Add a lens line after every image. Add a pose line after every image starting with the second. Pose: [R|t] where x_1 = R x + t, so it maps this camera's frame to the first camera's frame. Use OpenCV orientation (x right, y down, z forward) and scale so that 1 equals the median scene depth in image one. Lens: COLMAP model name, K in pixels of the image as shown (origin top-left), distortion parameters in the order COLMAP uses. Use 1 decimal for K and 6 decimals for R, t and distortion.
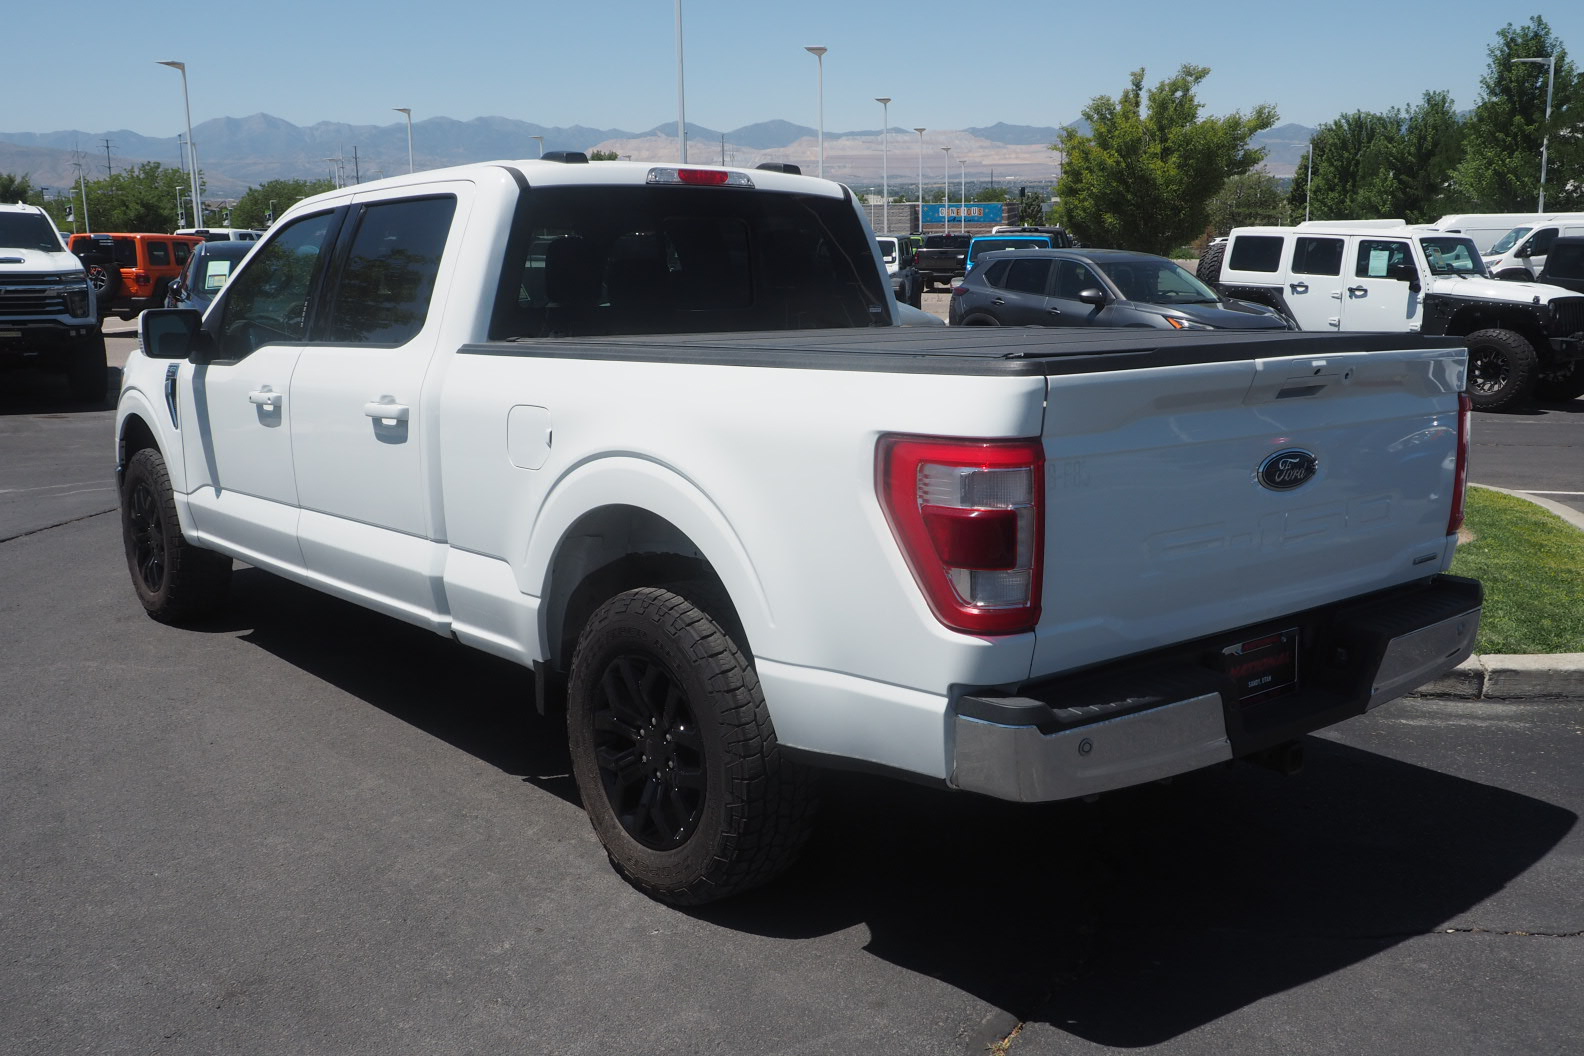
lens RADIAL K [[1484.9, 0, 792.5], [0, 1484.9, 525.9], [0, 0, 1]] dist [-0.003550, 0.000000]
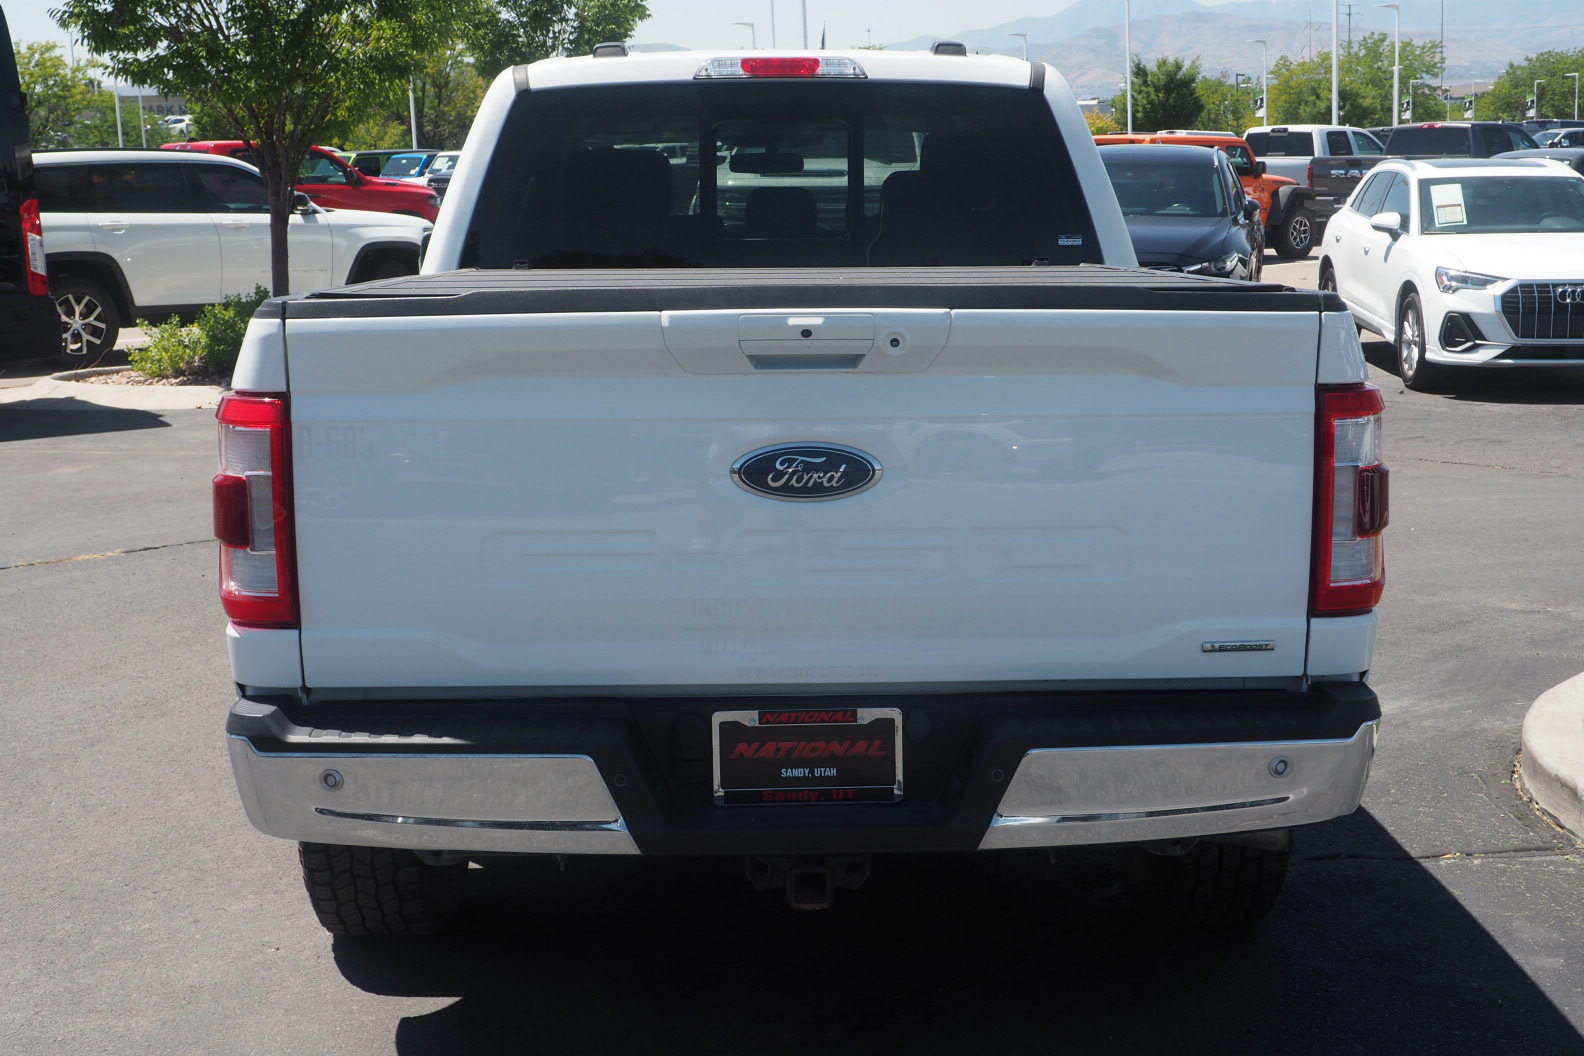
lens RADIAL K [[2125.9, 0, 795.1], [0, 2125.9, 529.3], [0, 0, 1]] dist [-0.006015, 0.000000]
pose [[0.790220, 0.093532, -0.605643, 0.912697], [-0.098156, 0.994843, 0.025568, -0.035066], [0.604911, 0.039244, 0.795325, 0.191390]]
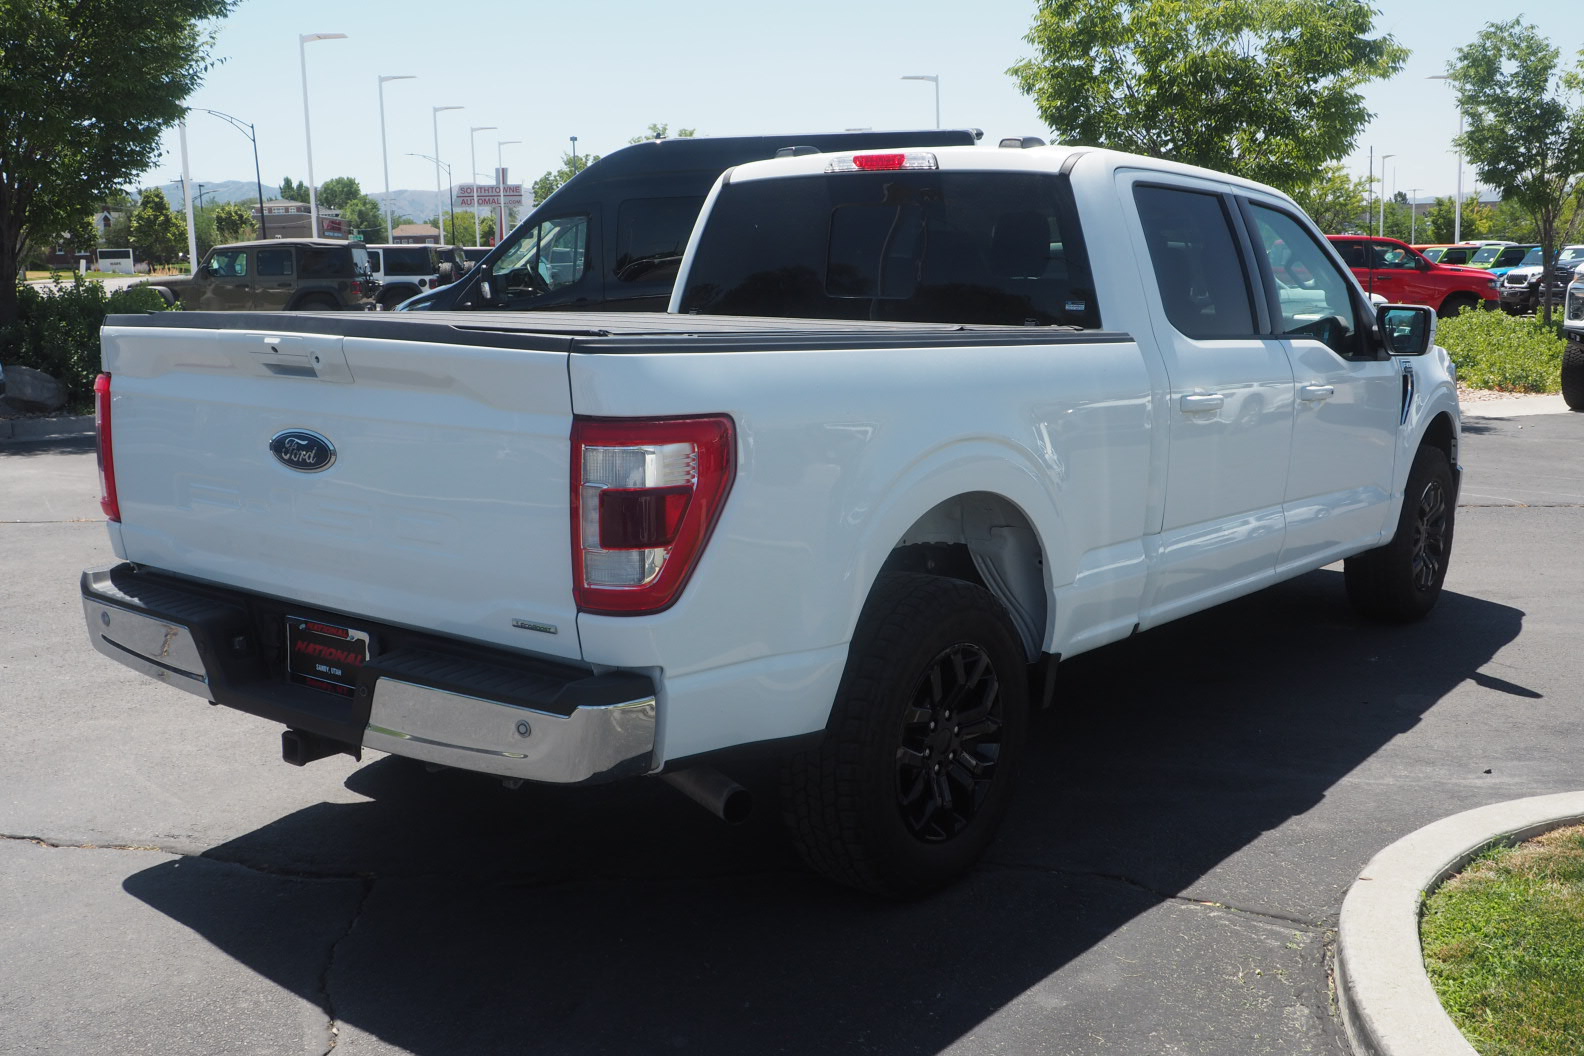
lens RADIAL K [[1561.6, 0, 789.2], [0, 1561.6, 529.1], [0, 0, 1]] dist [0.002325, 0.000000]
pose [[0.237625, 0.162964, -0.957589, 1.356759], [-0.174837, 0.976901, 0.122865, -0.164243], [0.955493, 0.138226, 0.260628, 1.012804]]
